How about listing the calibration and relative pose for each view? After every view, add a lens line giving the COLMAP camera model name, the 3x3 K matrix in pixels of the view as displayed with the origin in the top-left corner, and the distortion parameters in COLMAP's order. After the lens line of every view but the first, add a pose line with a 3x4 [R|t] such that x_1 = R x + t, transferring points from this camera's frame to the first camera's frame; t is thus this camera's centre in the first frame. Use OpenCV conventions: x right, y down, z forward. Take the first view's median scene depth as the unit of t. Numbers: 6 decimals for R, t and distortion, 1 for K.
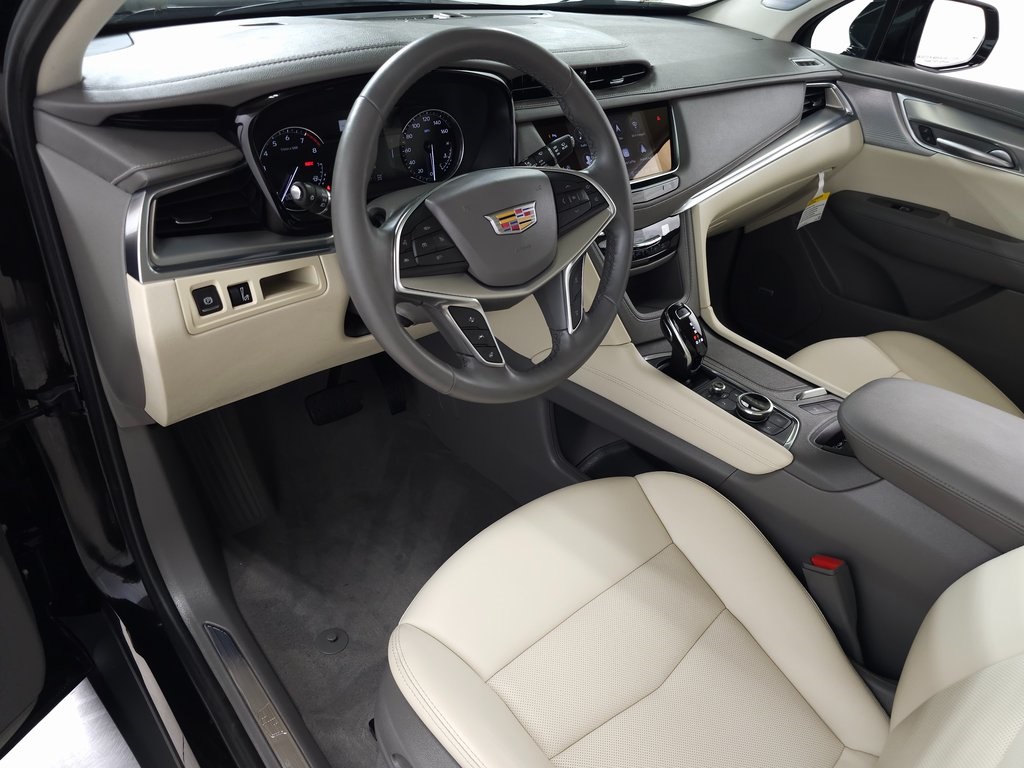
lens RADIAL K [[683.8, 0, 512.0], [0, 683.8, 384.0], [0, 0, 1]] dist [0.035353, -0.046783]
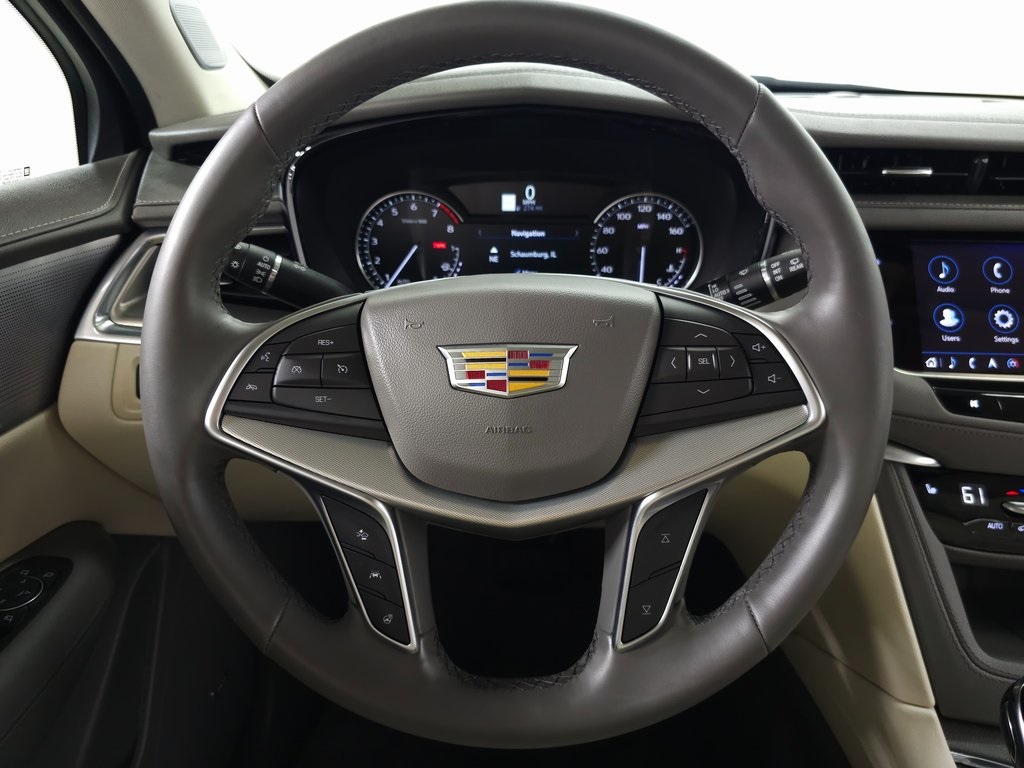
lens RADIAL K [[703.2, 0, 512.0], [0, 703.2, 384.0], [0, 0, 1]] dist [0.026105, -0.051225]
pose [[0.733782, 0.229591, -0.639415, 0.238315], [-0.347930, 0.935373, -0.063420, -0.148844], [0.583531, 0.269008, 0.766242, 0.469434]]
